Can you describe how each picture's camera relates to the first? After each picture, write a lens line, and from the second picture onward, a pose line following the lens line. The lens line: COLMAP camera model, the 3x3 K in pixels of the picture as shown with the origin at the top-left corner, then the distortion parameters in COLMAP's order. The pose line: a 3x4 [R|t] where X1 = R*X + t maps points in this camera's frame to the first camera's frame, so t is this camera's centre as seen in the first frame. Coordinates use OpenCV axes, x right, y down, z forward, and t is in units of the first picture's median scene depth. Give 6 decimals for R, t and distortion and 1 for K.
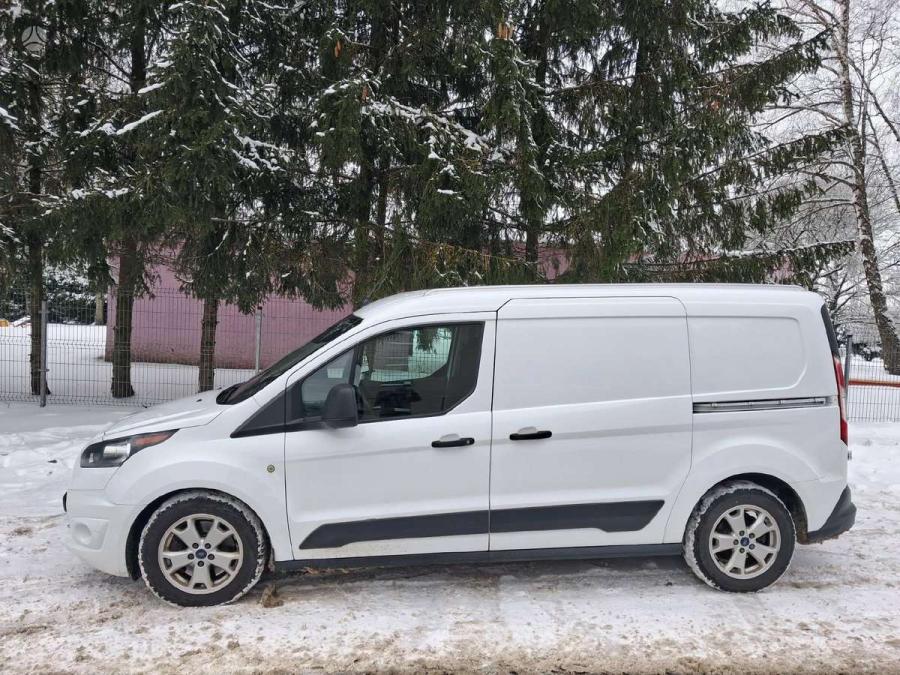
lens RADIAL K [[718.7, 0, 452.9], [0, 718.7, 329.6], [0, 0, 1]] dist [0.020199, -0.023814]
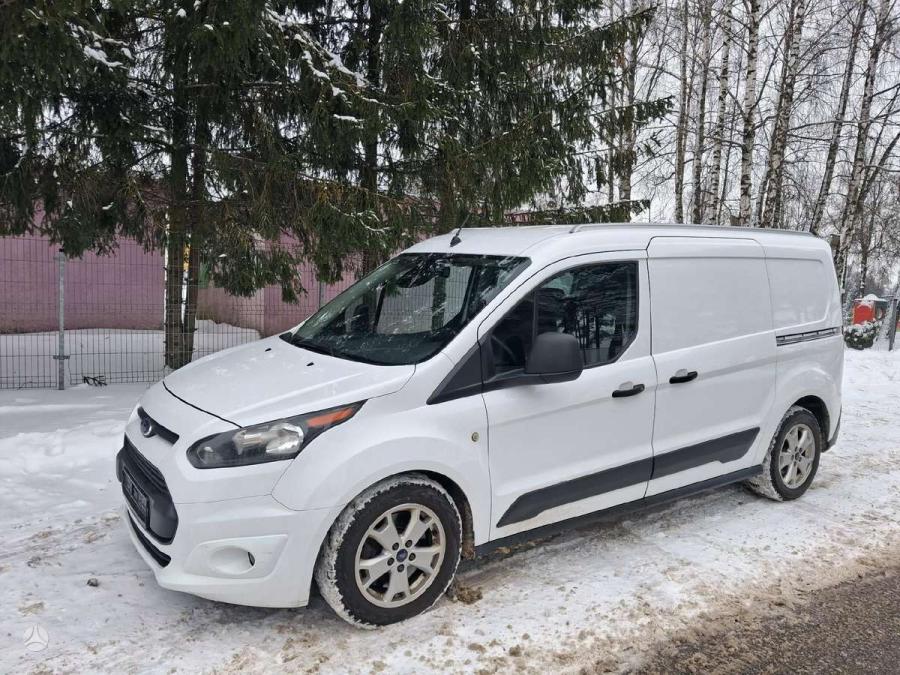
lens RADIAL K [[718.7, 0, 457.9], [0, 718.7, 340.3], [0, 0, 1]] dist [0.020199, -0.023814]
pose [[0.867621, -0.045057, 0.495180, -0.665270], [0.007963, 0.997017, 0.076768, 0.019659], [-0.497162, -0.062662, 0.865392, 0.306958]]
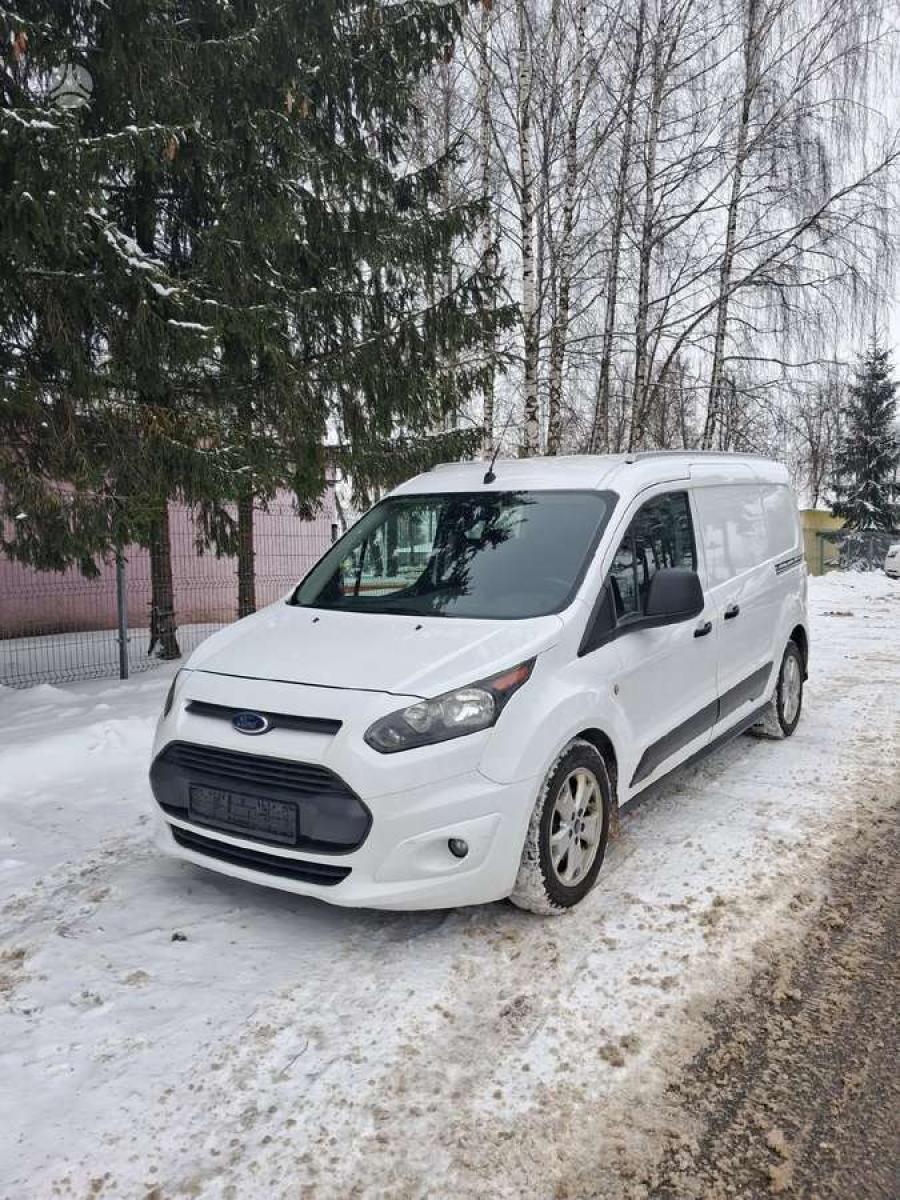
lens RADIAL K [[958.2, 0, 446.3], [0, 958.2, 609.1], [0, 0, 1]] dist [0.020199, -0.023814]
pose [[0.636383, -0.107074, 0.763906, -1.105208], [0.067245, 0.994250, 0.083342, 0.016164], [-0.768437, -0.001669, 0.639924, 0.498565]]
